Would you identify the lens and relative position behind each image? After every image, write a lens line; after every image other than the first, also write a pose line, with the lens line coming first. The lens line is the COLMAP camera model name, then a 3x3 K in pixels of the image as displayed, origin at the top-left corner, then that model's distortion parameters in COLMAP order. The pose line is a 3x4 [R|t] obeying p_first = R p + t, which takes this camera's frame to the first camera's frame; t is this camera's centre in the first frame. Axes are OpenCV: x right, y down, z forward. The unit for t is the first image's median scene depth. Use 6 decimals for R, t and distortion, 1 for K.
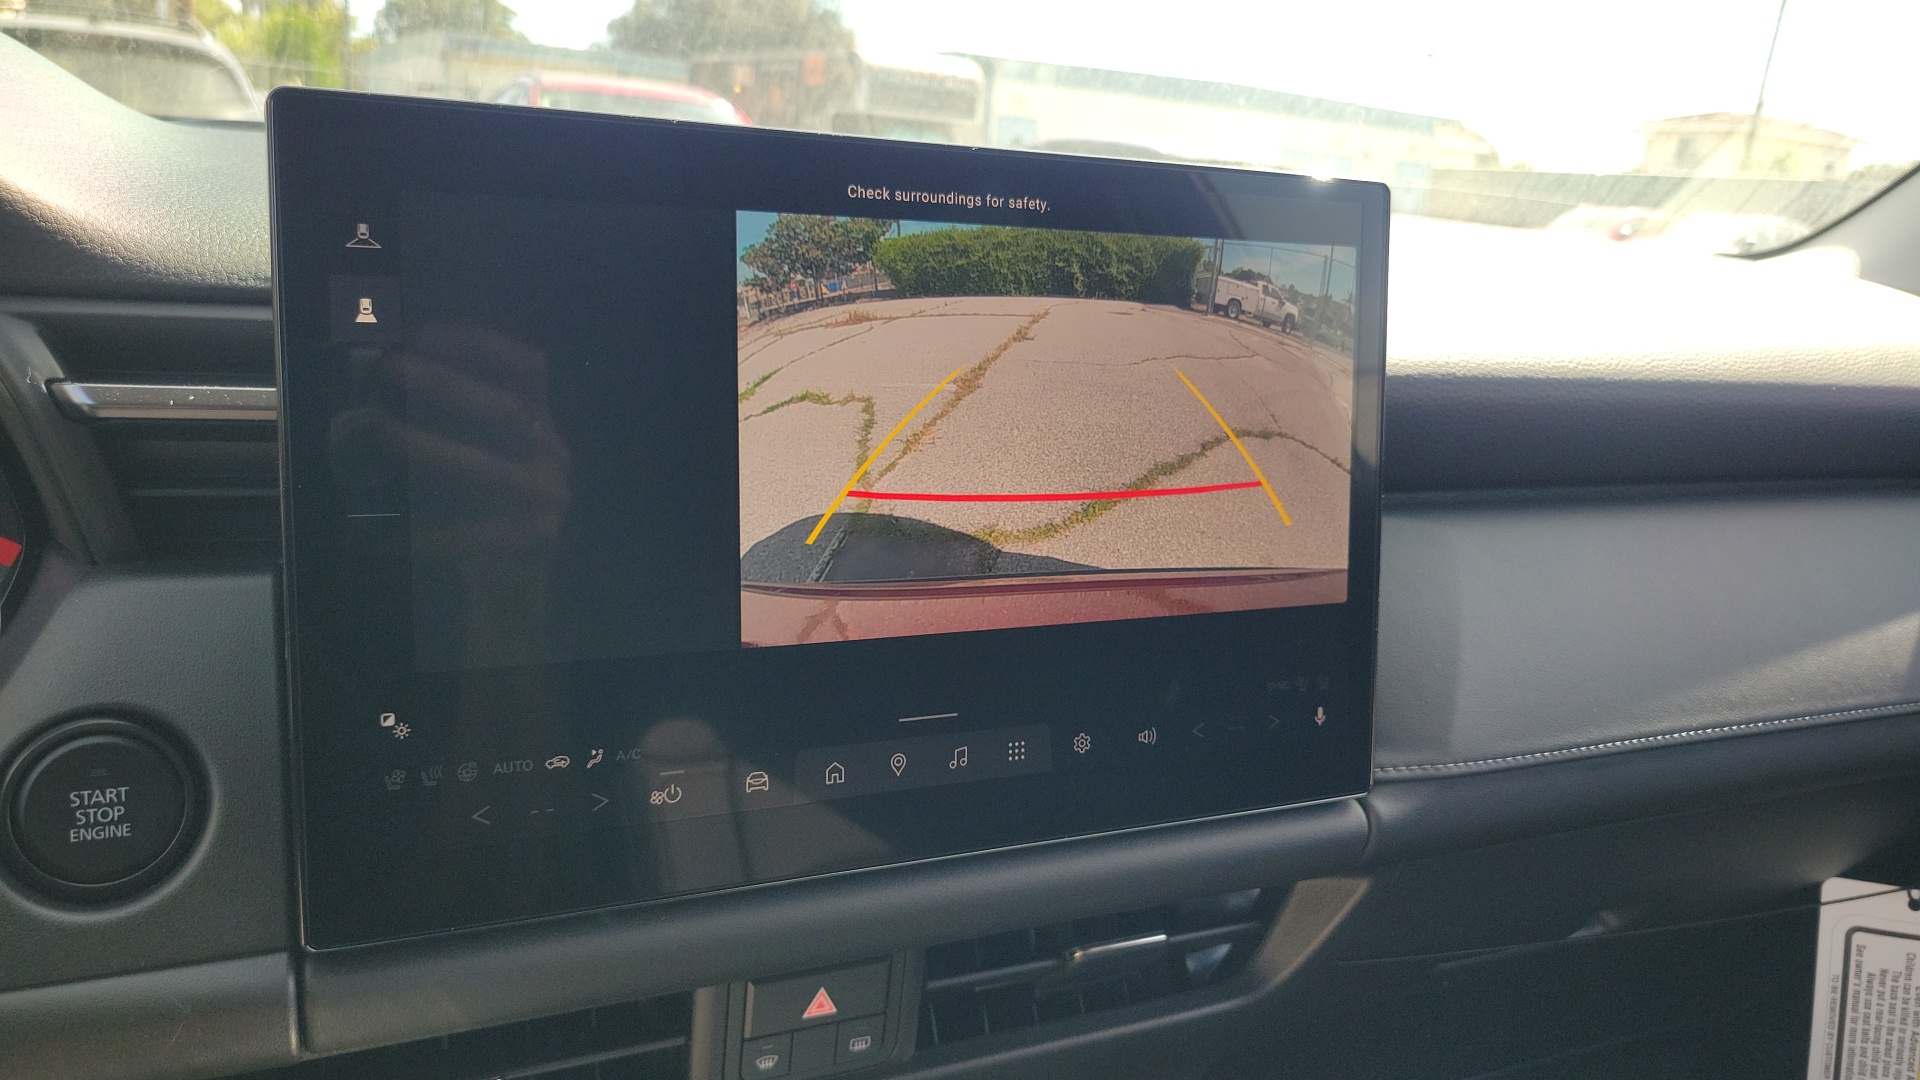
lens RADIAL K [[1466.0, 0, 958.8], [0, 1466.0, 534.5], [0, 0, 1]] dist [0.036702, -0.029637]
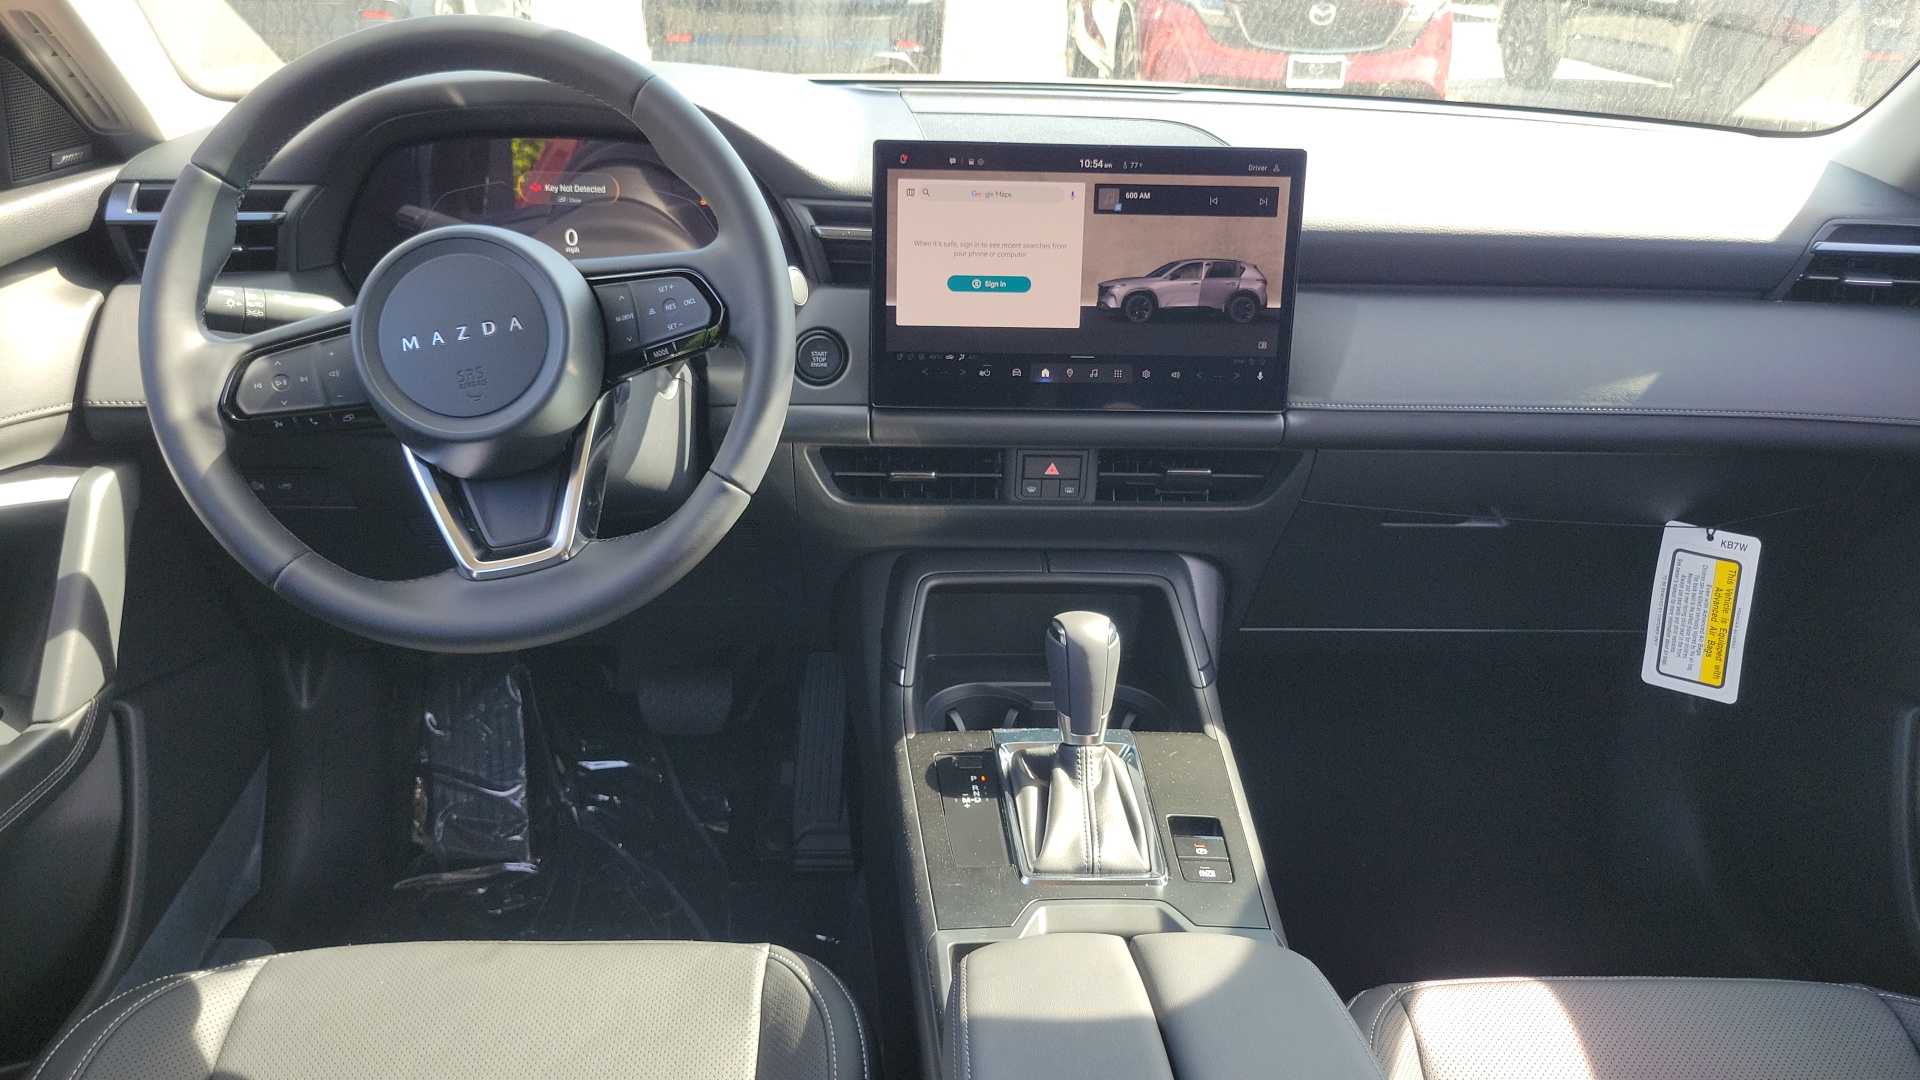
lens RADIAL K [[1466.0, 0, 961.0], [0, 1466.0, 538.1], [0, 0, 1]] dist [0.036702, -0.029637]
pose [[0.915563, 0.118446, -0.384336, 0.751167], [-0.056780, 0.984144, 0.168037, 0.008892], [0.398145, -0.132026, 0.907772, -1.407083]]
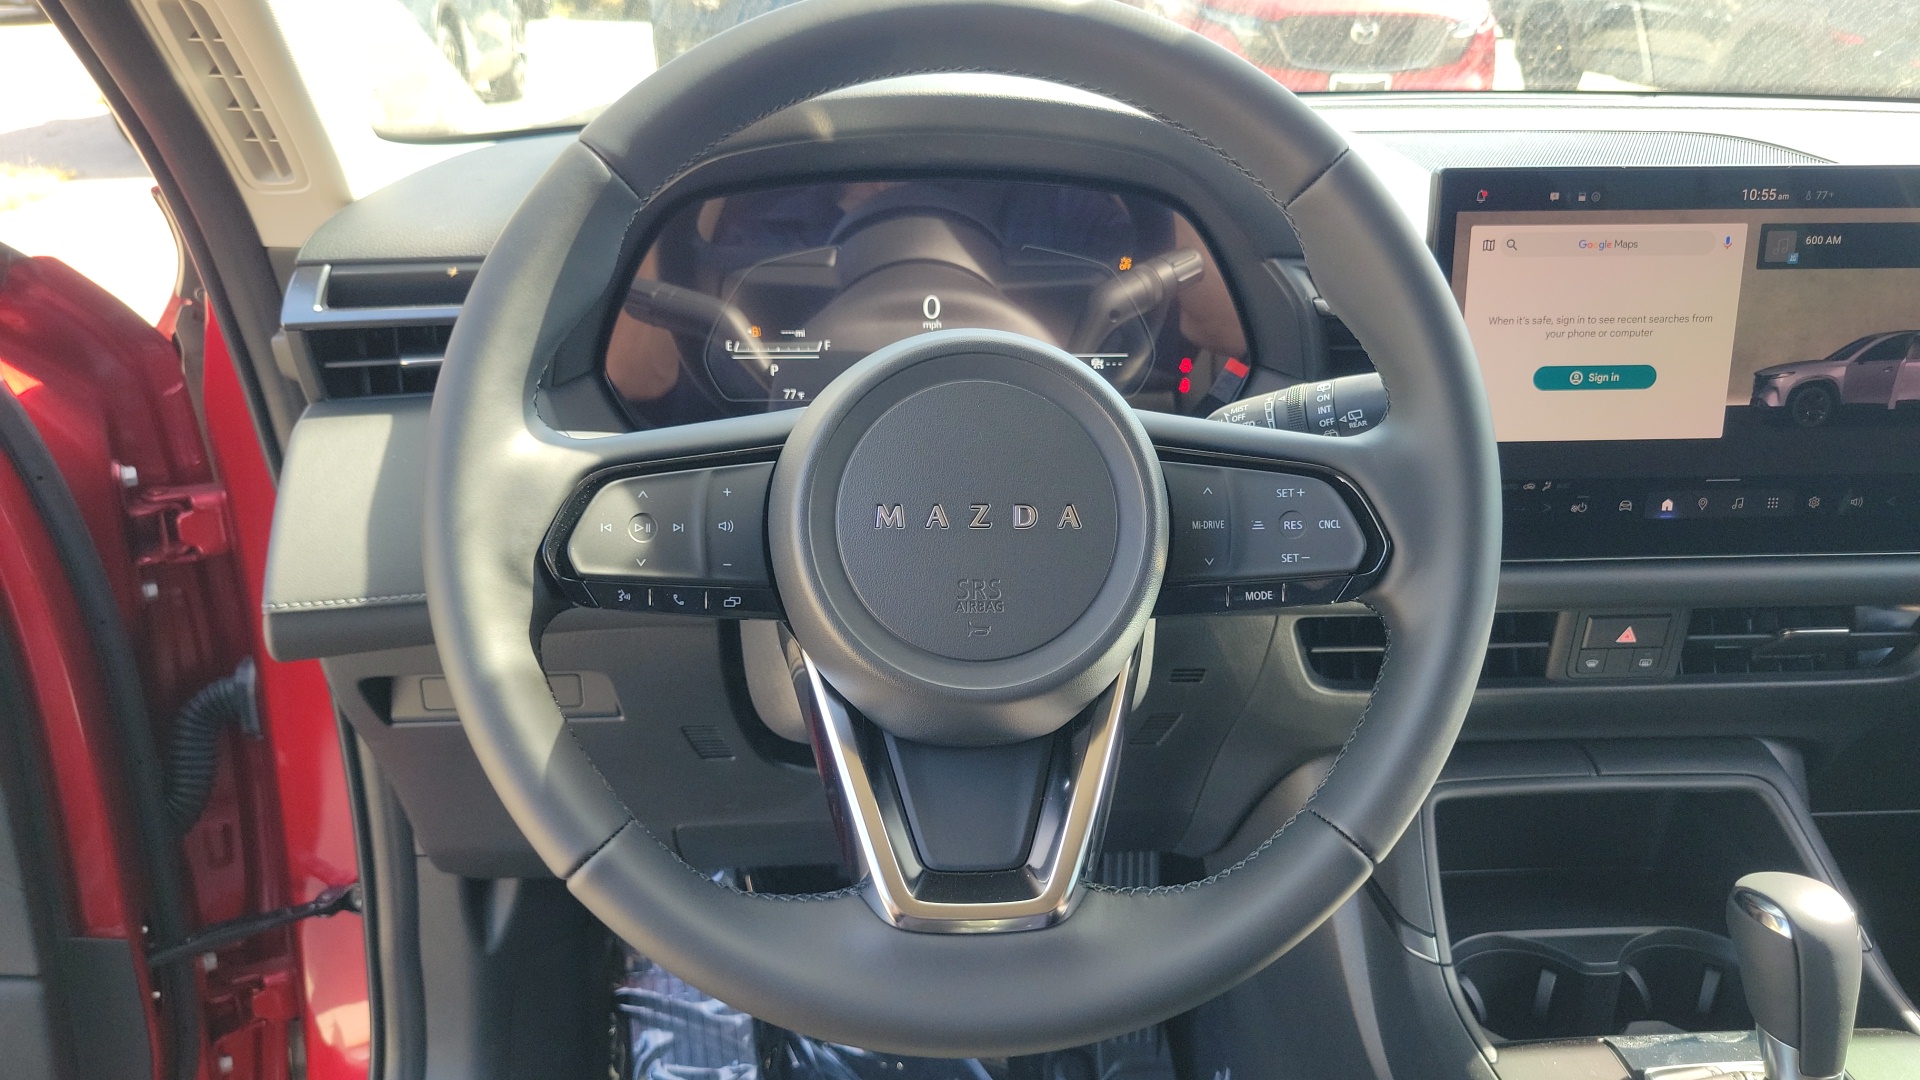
lens RADIAL K [[1466.0, 0, 951.6], [0, 1466.0, 541.7], [0, 0, 1]] dist [0.036702, -0.029637]
pose [[0.925055, 0.084356, -0.370348, -0.194456], [-0.030519, 0.988381, 0.148899, -0.039505], [0.378606, -0.126437, 0.916881, -0.938170]]
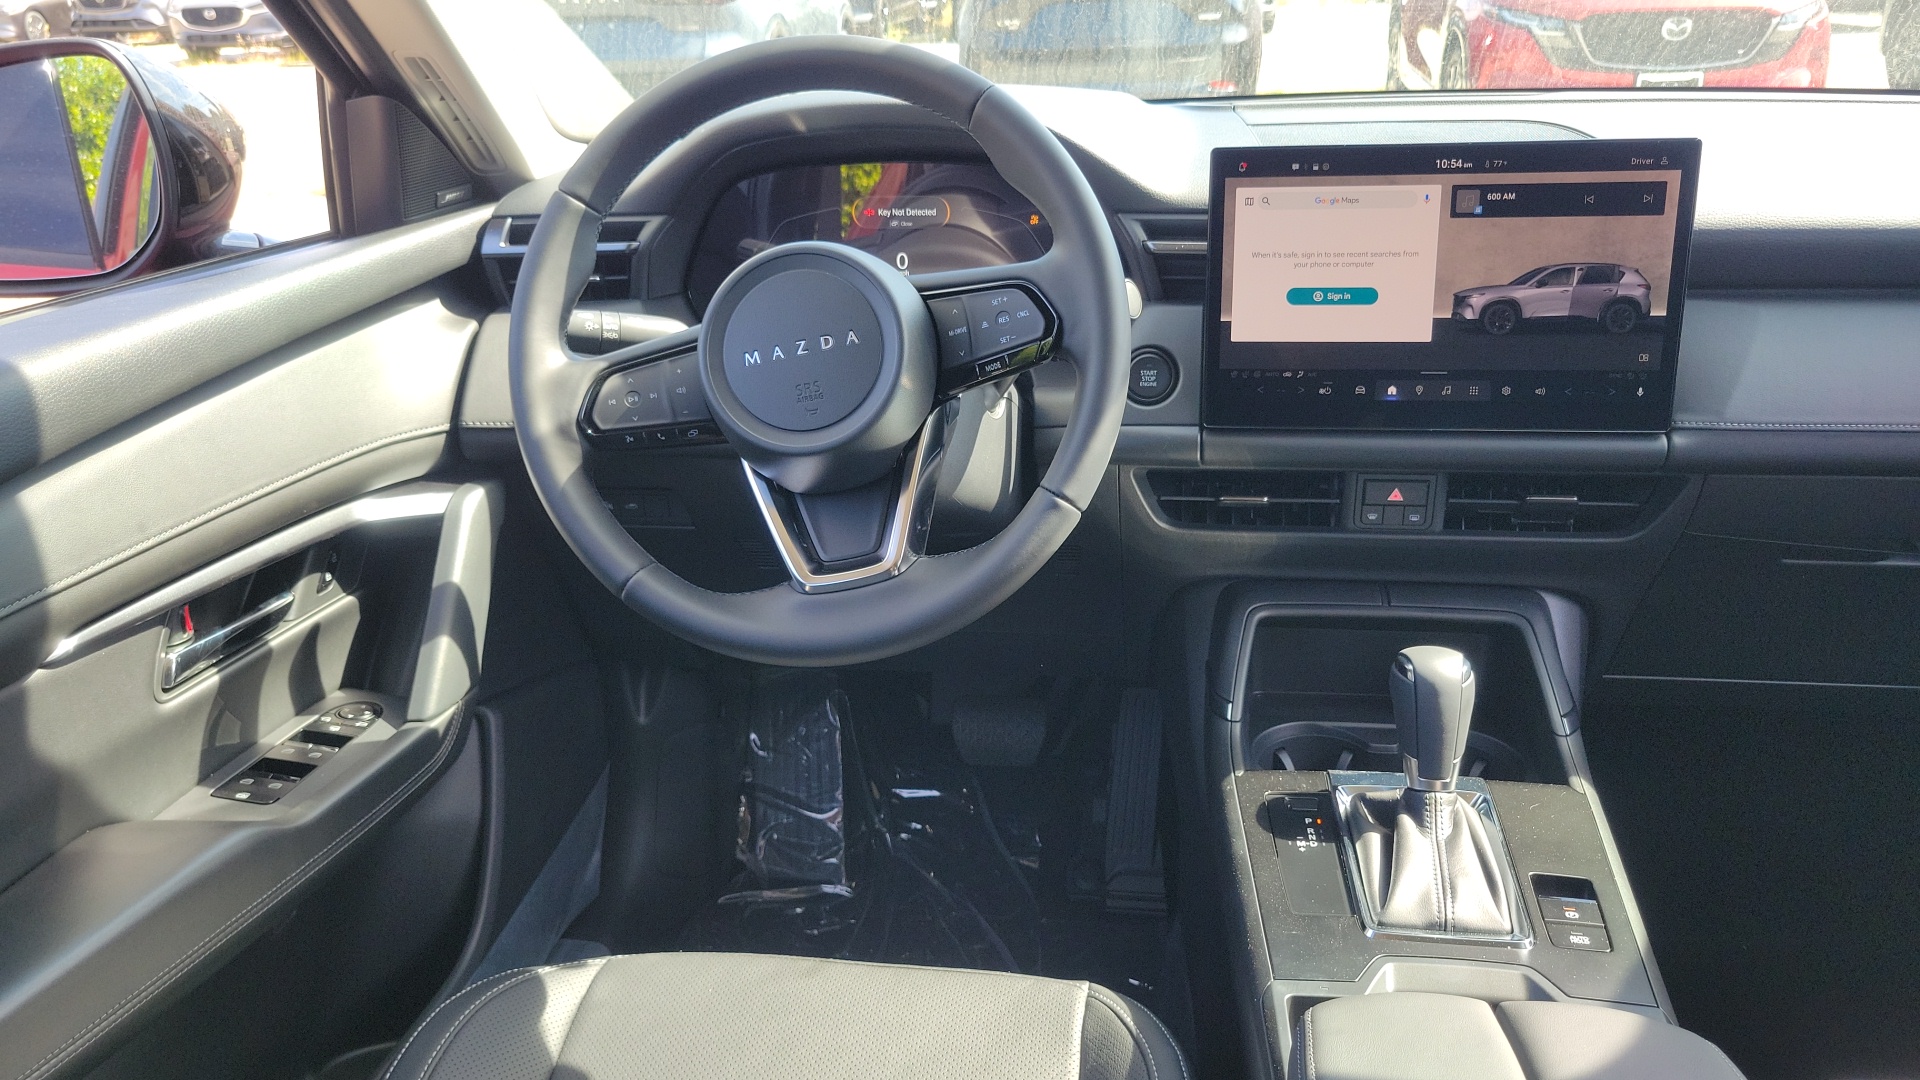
lens RADIAL K [[1466.0, 0, 966.7], [0, 1466.0, 555.3], [0, 0, 1]] dist [0.036702, -0.029637]
pose [[0.819232, 0.123983, -0.559899, 0.680062], [-0.041764, 0.986656, 0.157374, 0.060367], [0.571939, -0.105542, 0.813478, -1.363221]]
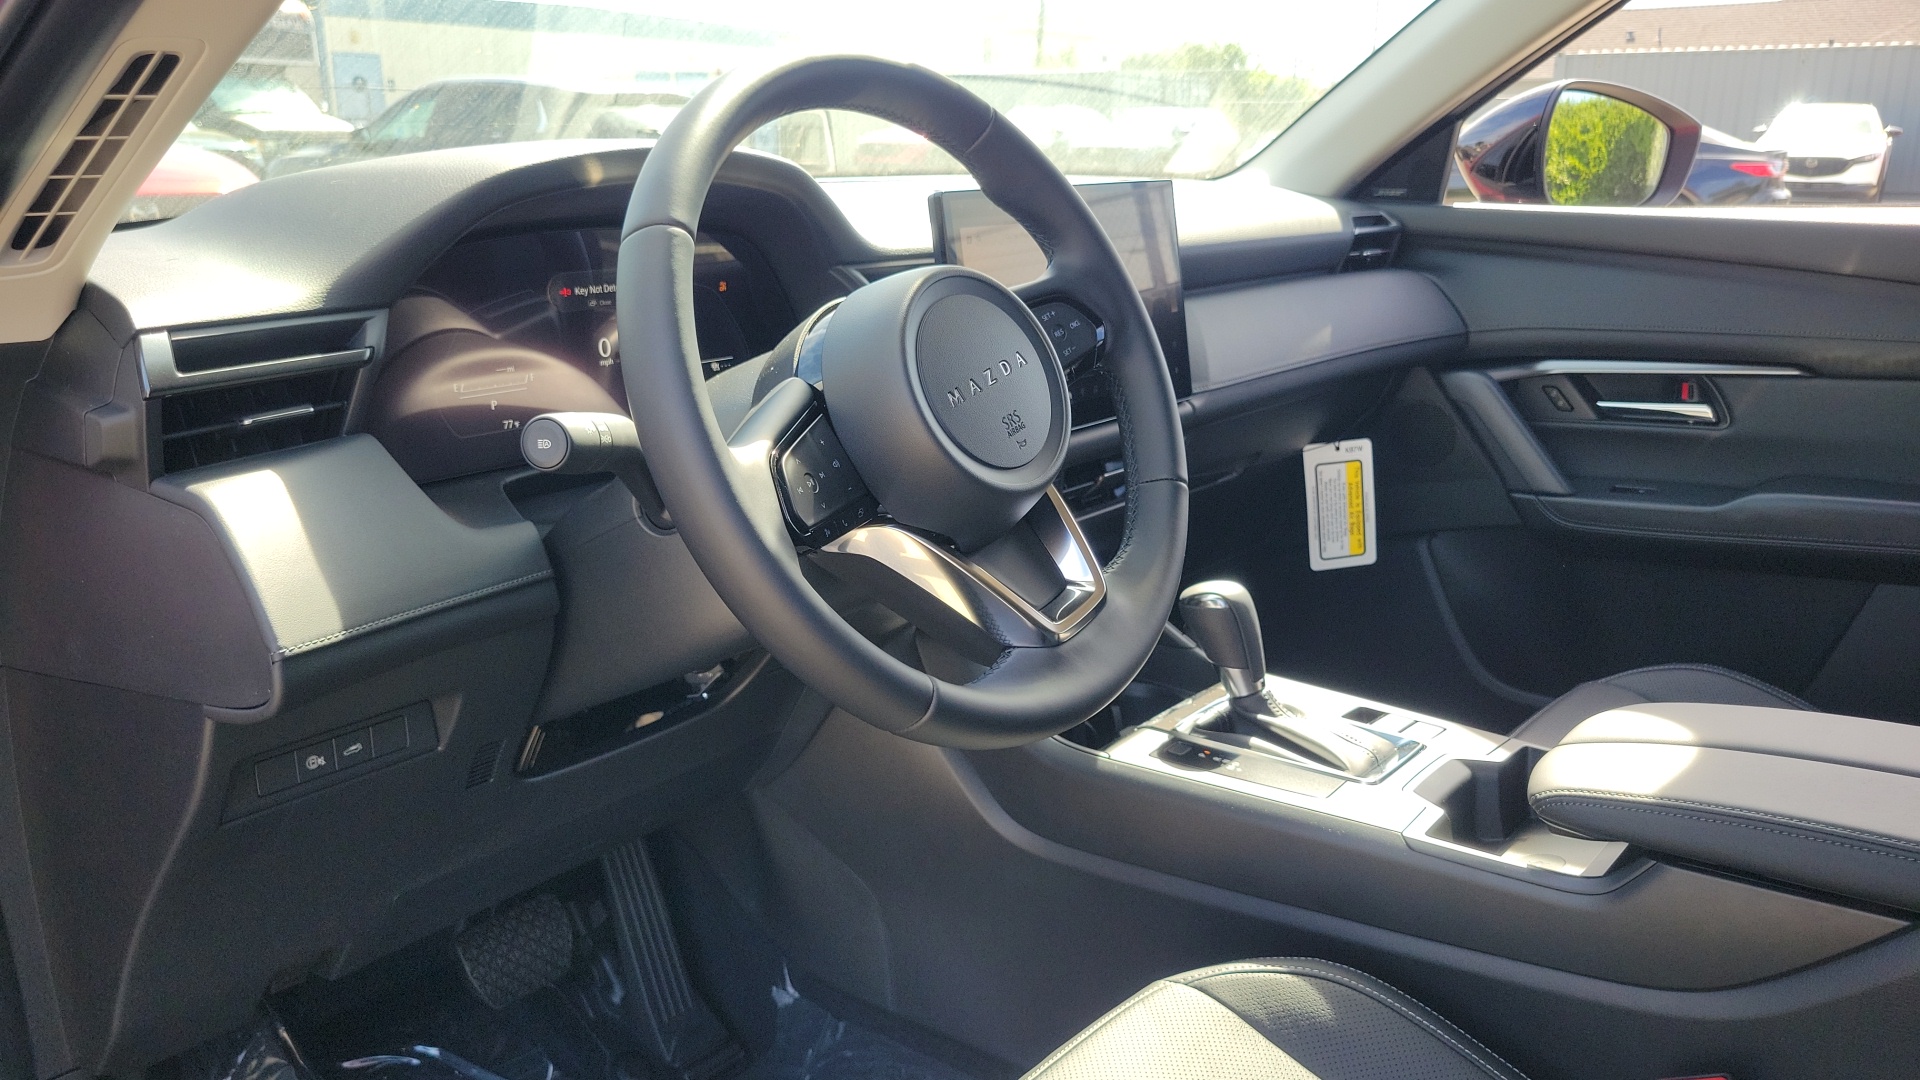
lens RADIAL K [[1466.0, 0, 963.8], [0, 1466.0, 535.0], [0, 0, 1]] dist [0.036702, -0.029637]
pose [[0.907695, -0.180252, 0.378944, -1.251166], [0.159677, 0.983474, 0.085331, 0.128382], [-0.388063, -0.016946, 0.921477, -1.447564]]
